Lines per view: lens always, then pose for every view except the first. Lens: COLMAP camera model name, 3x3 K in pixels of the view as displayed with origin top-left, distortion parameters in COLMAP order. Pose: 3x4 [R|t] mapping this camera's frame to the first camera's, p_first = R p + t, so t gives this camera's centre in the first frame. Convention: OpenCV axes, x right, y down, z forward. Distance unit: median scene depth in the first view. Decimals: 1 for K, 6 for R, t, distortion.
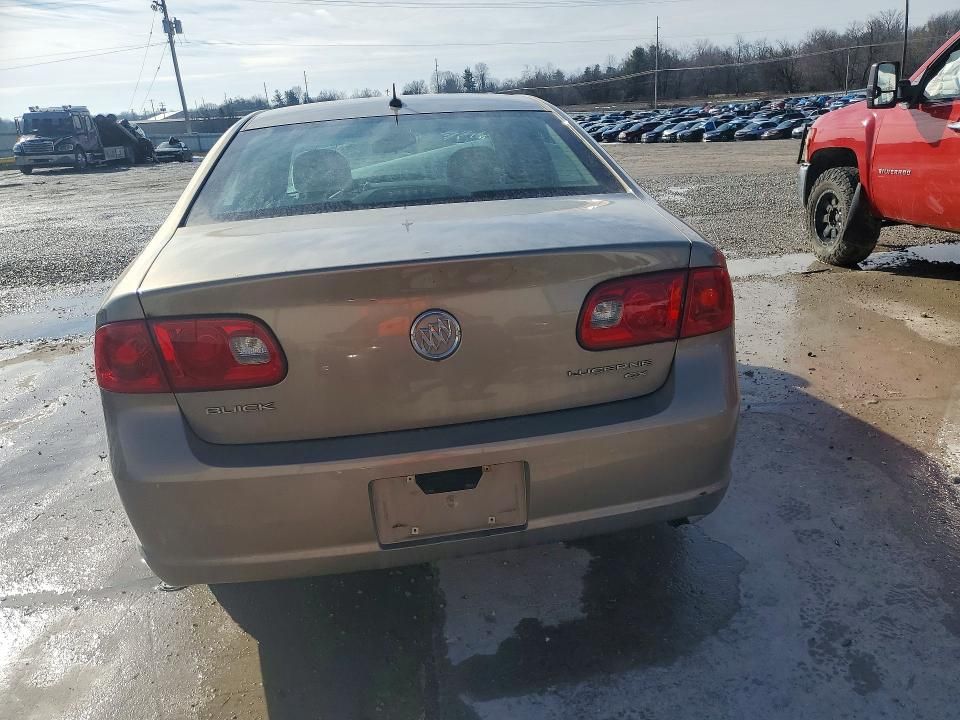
lens RADIAL K [[832.1, 0, 480.3], [0, 832.1, 361.4], [0, 0, 1]] dist [-0.005158, 0.004633]
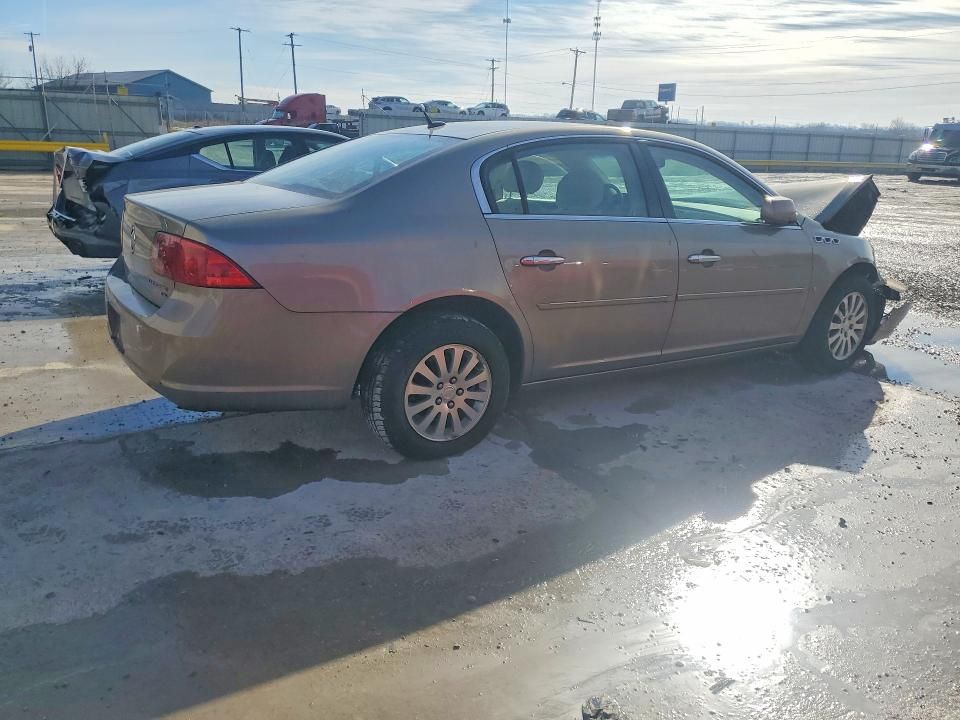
lens RADIAL K [[832.1, 0, 480.2], [0, 832.1, 360.4], [0, 0, 1]] dist [-0.005158, 0.004633]
pose [[0.338137, 0.298740, -0.892422, 1.590526], [-0.304033, 0.932107, 0.196827, -0.318206], [0.890633, 0.204772, 0.406007, 0.779868]]
